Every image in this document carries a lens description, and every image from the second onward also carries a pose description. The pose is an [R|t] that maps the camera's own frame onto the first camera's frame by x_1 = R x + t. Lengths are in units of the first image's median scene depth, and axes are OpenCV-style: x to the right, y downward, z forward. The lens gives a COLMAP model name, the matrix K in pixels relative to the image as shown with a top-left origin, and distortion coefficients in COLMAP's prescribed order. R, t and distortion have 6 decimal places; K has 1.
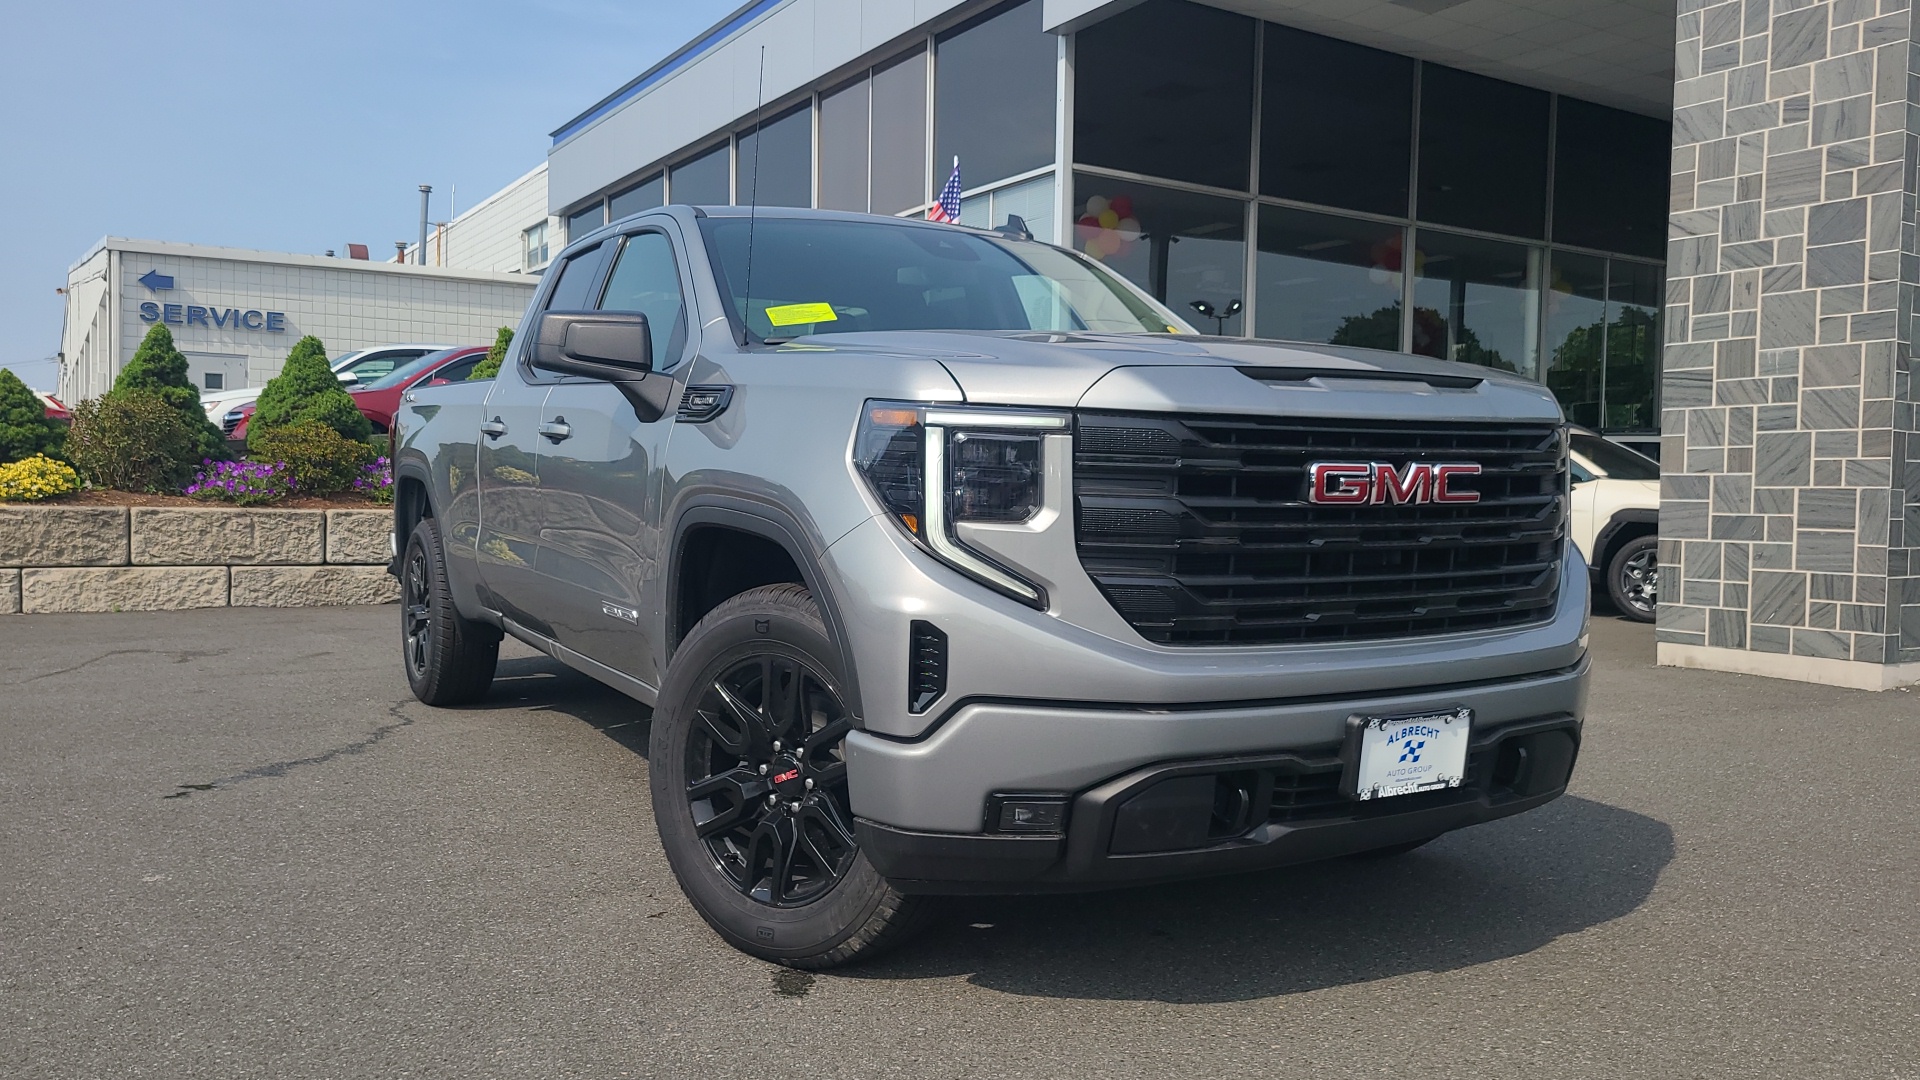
lens RADIAL K [[1428.0, 0, 942.1], [0, 1428.0, 550.9], [0, 0, 1]] dist [0.054006, -0.026240]
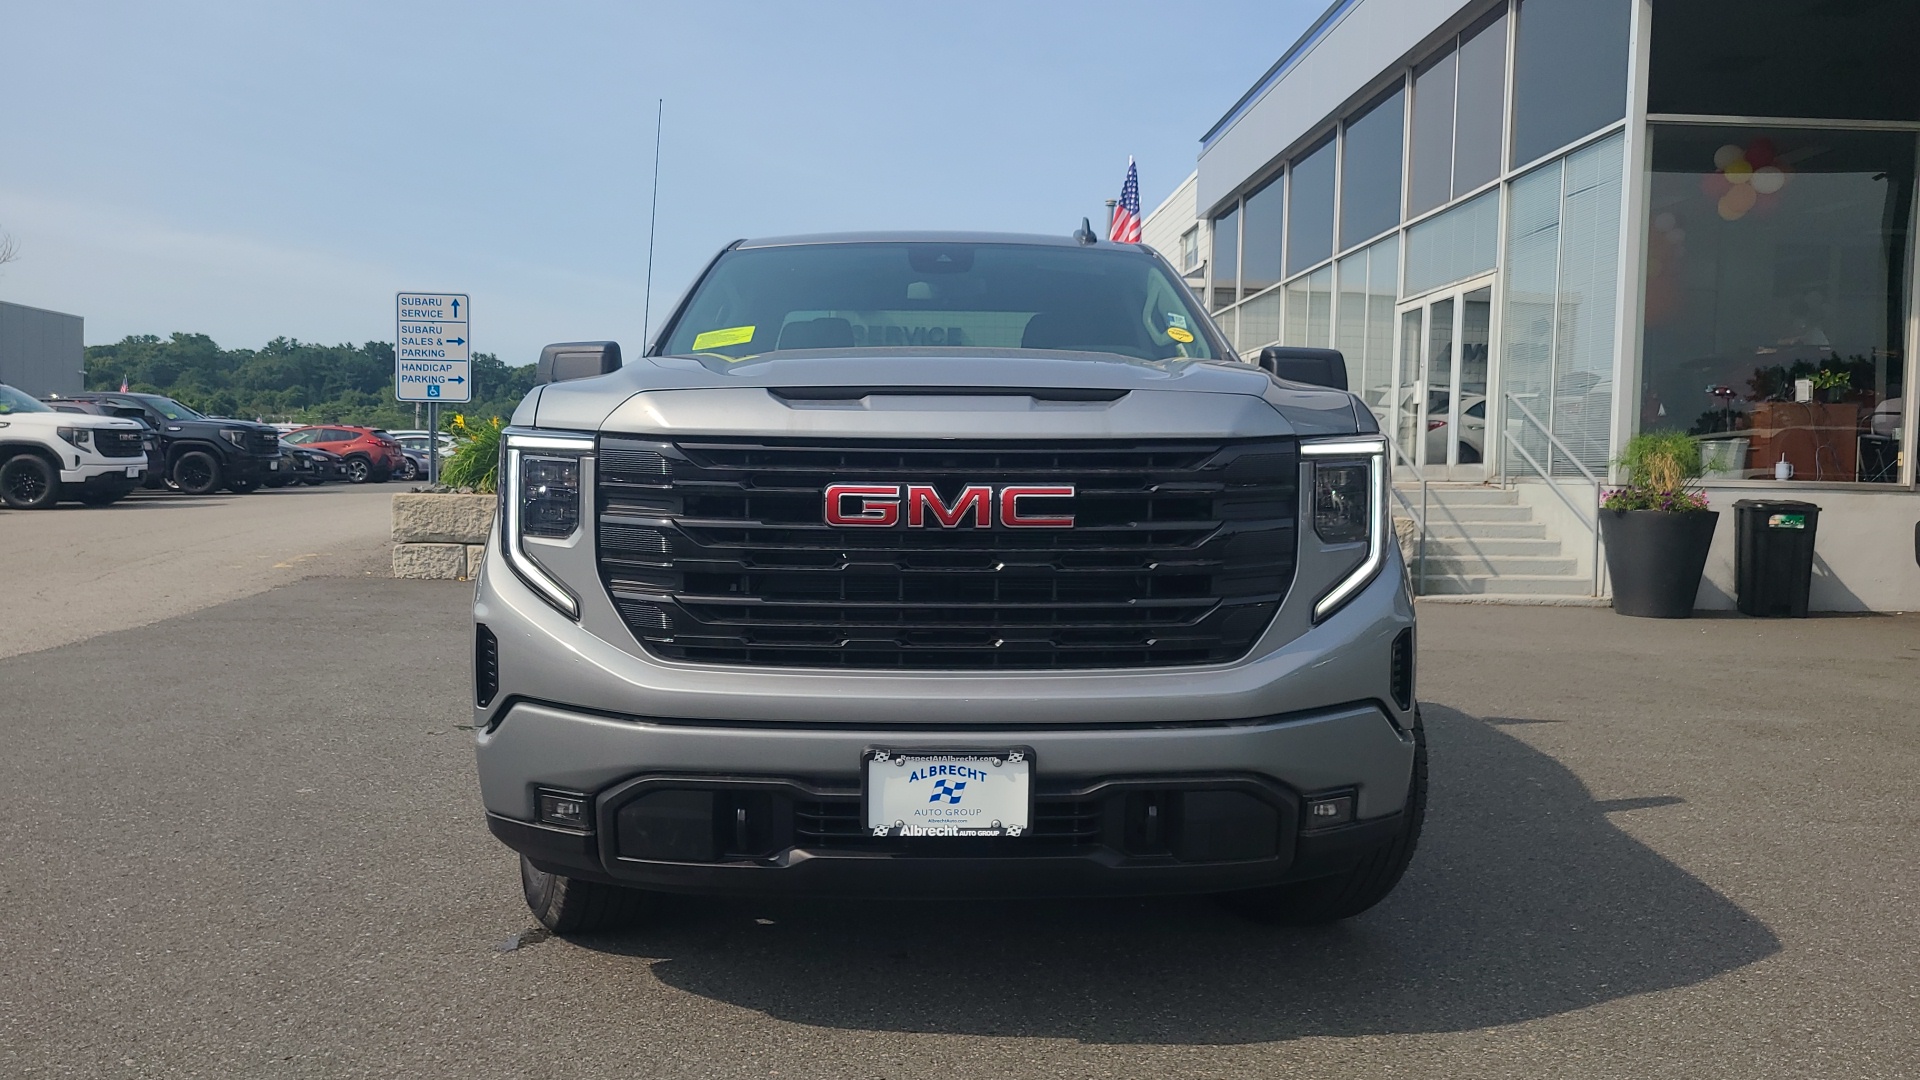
lens RADIAL K [[1428.0, 0, 954.1], [0, 1428.0, 542.0], [0, 0, 1]] dist [0.054006, -0.026240]
pose [[0.874509, 0.027230, -0.484243, 0.753201], [-0.028144, 0.999589, 0.005383, -0.027844], [0.484191, 0.008921, 0.874917, 0.176756]]
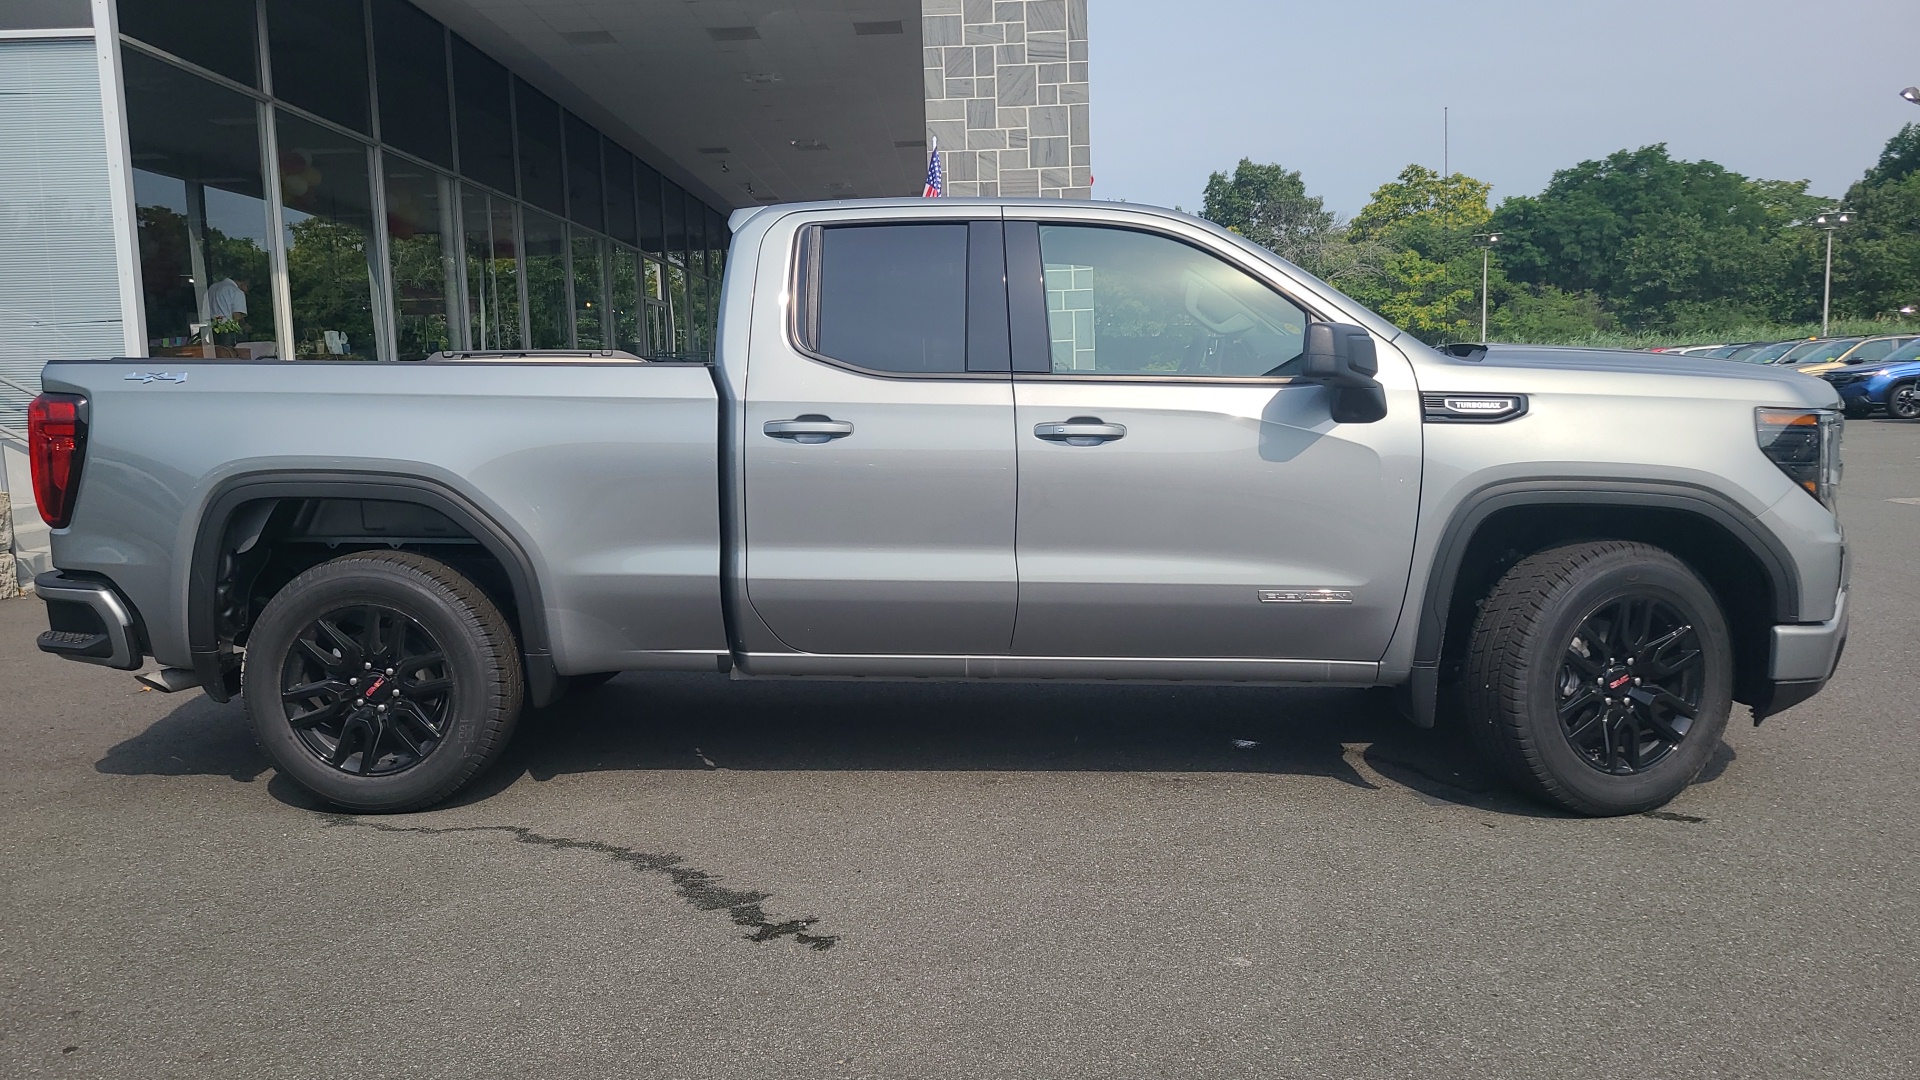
lens RADIAL K [[1428.0, 0, 935.2], [0, 1428.0, 545.4], [0, 0, 1]] dist [0.054006, -0.026240]
pose [[0.555318, -0.125746, 0.822076, -1.730478], [0.072583, 0.992059, 0.102717, -0.177818], [-0.828464, 0.002629, 0.560036, 0.826205]]
